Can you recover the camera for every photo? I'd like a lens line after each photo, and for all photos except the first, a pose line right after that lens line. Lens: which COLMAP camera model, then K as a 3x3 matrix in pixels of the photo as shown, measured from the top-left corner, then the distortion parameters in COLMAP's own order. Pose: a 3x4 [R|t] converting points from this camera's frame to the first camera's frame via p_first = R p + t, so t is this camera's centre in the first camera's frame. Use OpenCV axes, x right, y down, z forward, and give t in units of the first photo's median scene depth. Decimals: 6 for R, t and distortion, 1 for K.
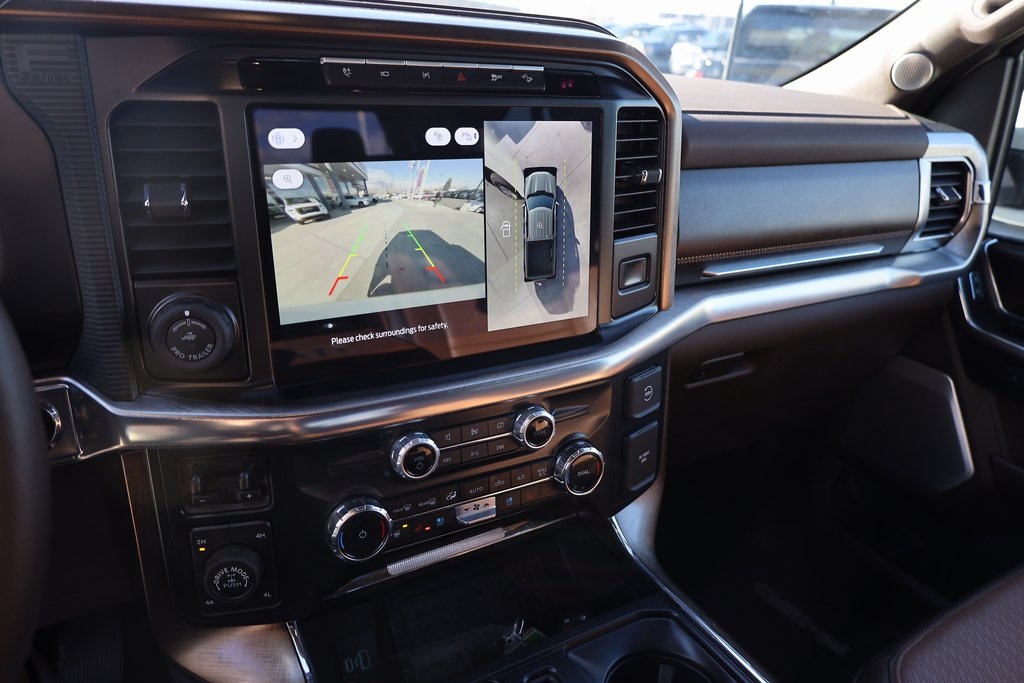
lens RADIAL K [[699.6, 0, 511.9], [0, 699.6, 344.2], [0, 0, 1]] dist [-0.011039, -0.002555]
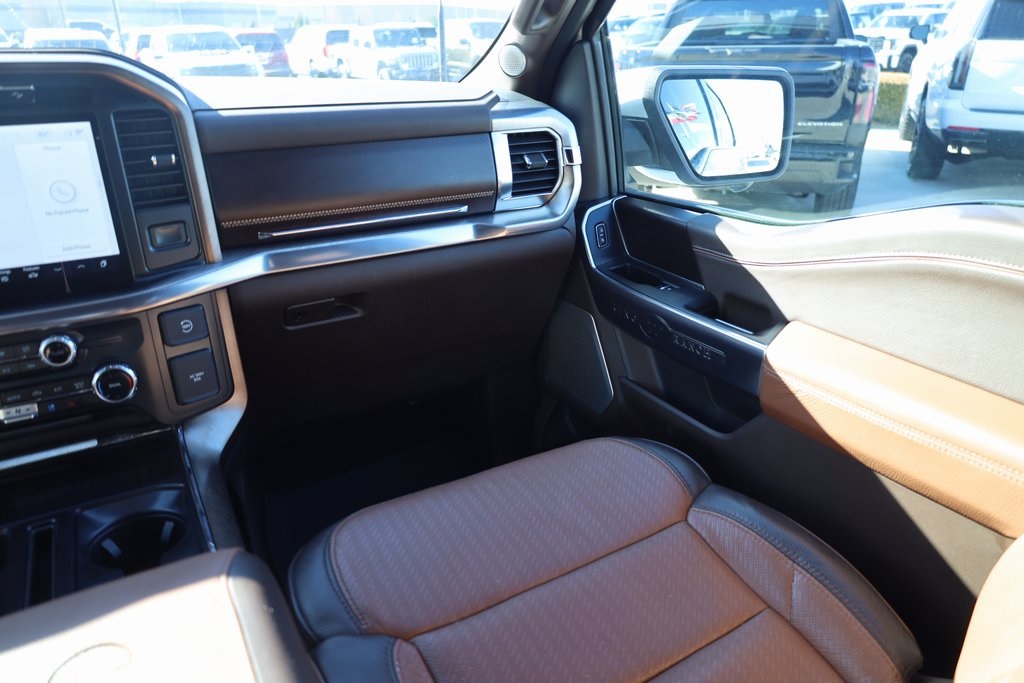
lens RADIAL K [[699.6, 0, 511.9], [0, 699.6, 344.2], [0, 0, 1]] dist [-0.011039, -0.002555]
pose [[0.997829, -0.065599, -0.005901, 0.852031], [0.065580, 0.997842, -0.003397, 0.156526], [0.006111, 0.003003, 0.999977, -0.318285]]
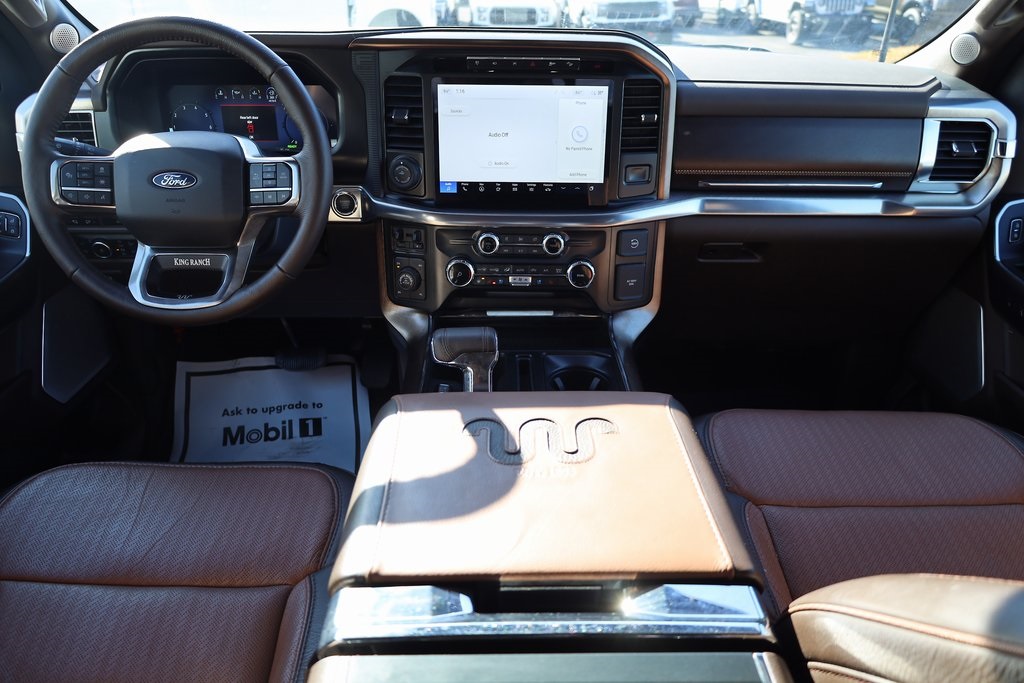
lens RADIAL K [[689.2, 0, 517.6], [0, 689.2, 343.1], [0, 0, 1]] dist [-0.007568, -0.007097]
pose [[0.876788, 0.181245, -0.445414, 0.796321], [-0.154642, 0.983323, 0.095719, 0.206929], [0.455334, -0.015046, 0.890193, -0.721273]]
